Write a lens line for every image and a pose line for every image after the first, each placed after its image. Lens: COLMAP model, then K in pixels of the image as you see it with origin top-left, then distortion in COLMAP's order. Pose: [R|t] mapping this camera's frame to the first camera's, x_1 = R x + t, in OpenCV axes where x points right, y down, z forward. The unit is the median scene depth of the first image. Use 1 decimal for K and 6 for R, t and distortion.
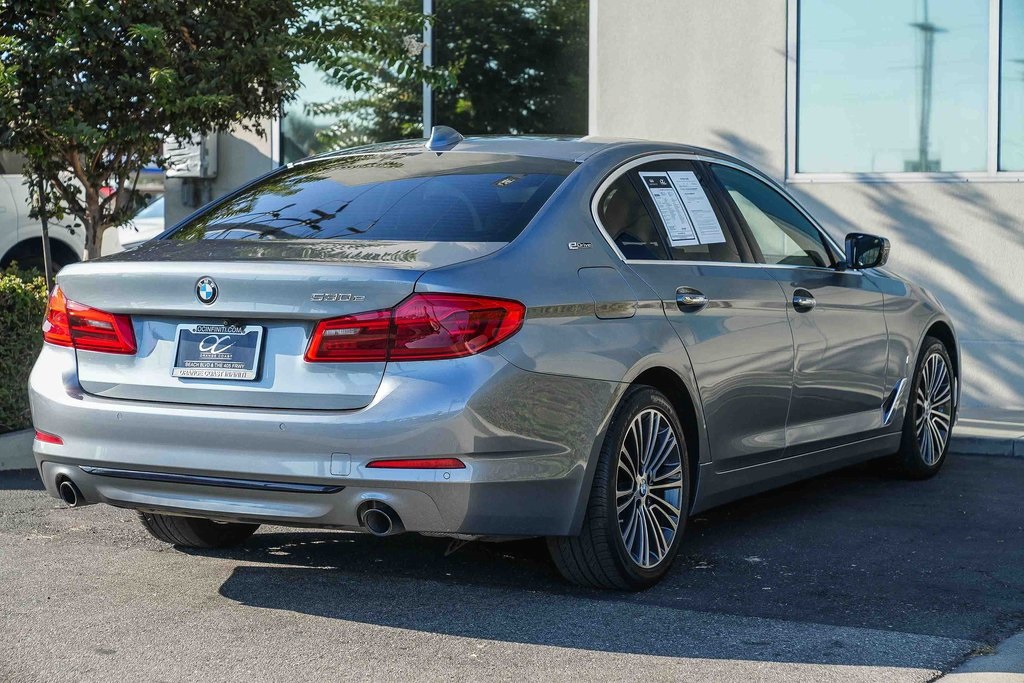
lens RADIAL K [[2114.9, 0, 512.0], [0, 2114.9, 341.5], [0, 0, 1]] dist [-0.099724, 0.309470]
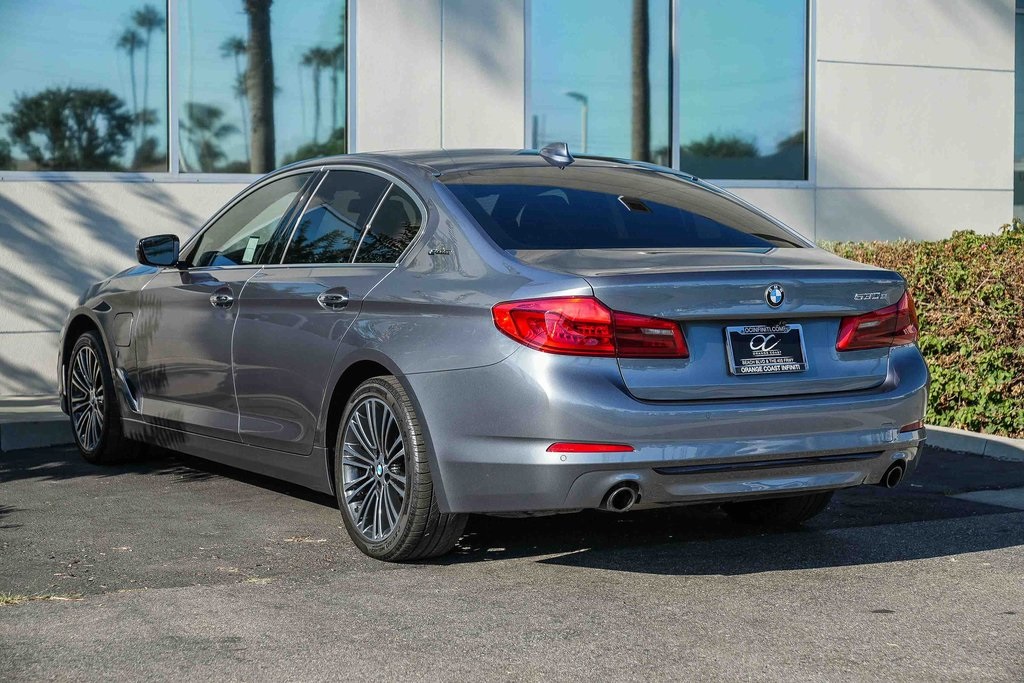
lens RADIAL K [[2114.9, 0, 512.0], [0, 2114.9, 341.5], [0, 0, 1]] dist [-0.099724, 0.309470]
pose [[0.490004, -0.054502, 0.870015, -1.174538], [0.045681, 0.998278, 0.036809, -0.046509], [-0.870522, 0.021706, 0.491650, 0.558736]]
